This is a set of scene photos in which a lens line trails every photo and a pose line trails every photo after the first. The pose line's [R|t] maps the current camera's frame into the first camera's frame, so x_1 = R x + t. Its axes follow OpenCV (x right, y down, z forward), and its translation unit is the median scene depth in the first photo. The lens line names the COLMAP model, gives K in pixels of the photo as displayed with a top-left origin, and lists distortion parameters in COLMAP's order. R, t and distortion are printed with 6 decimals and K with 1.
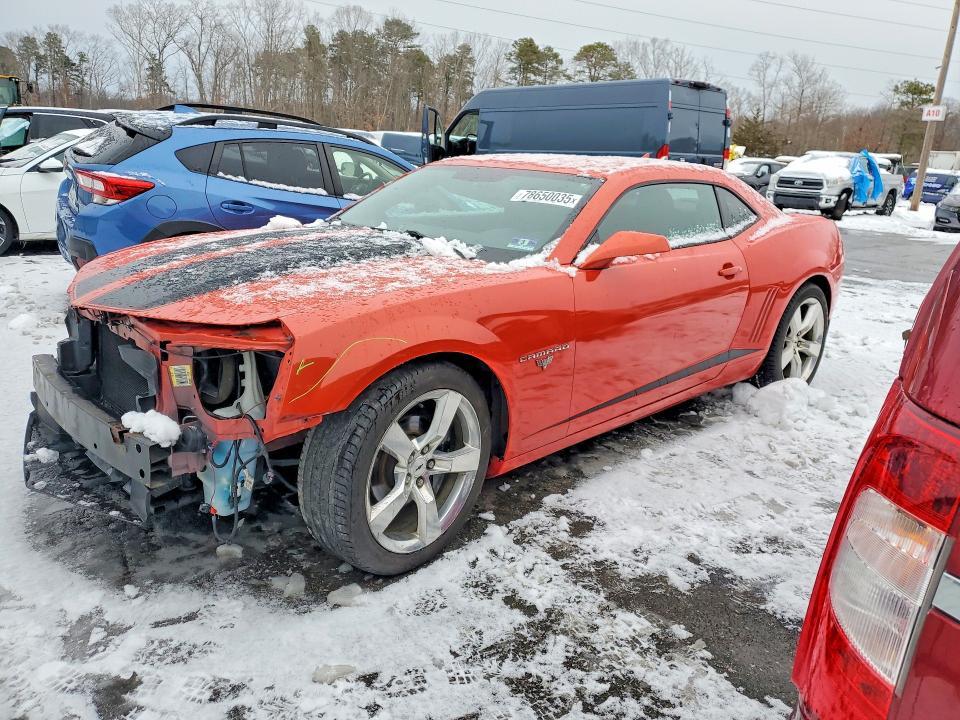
lens RADIAL K [[745.2, 0, 482.1], [0, 745.2, 359.0], [0, 0, 1]] dist [0.020265, -0.008940]
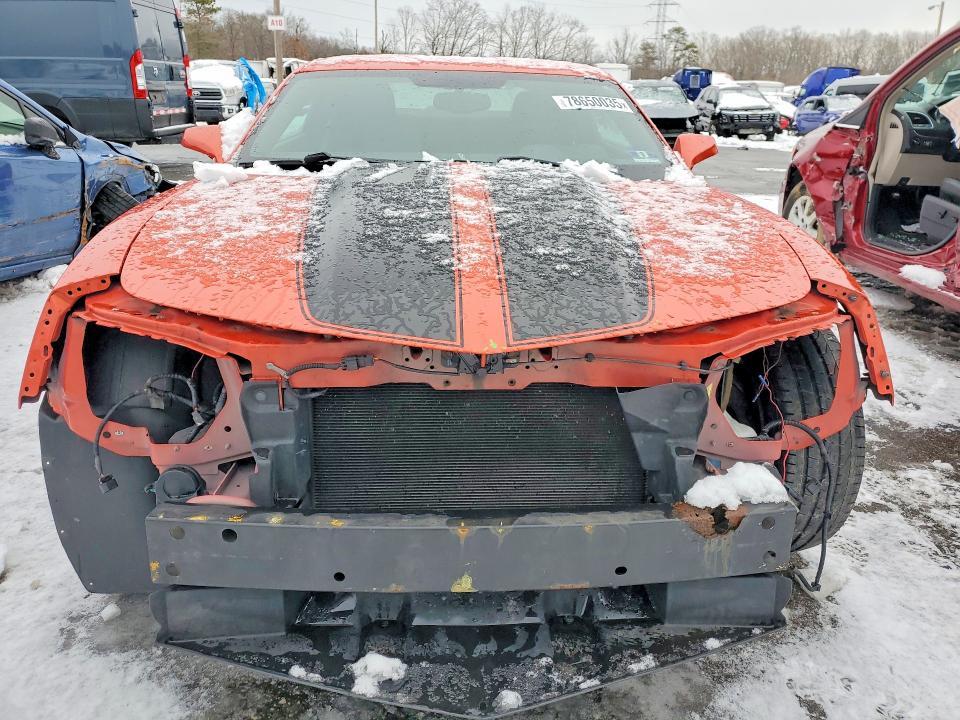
lens RADIAL K [[745.2, 0, 482.1], [0, 745.2, 359.0], [0, 0, 1]] dist [0.020265, -0.008940]
pose [[0.644535, -0.286720, 0.708778, -0.968241], [0.208638, 0.957796, 0.197728, -0.180650], [-0.735557, 0.020435, 0.677154, 0.699456]]
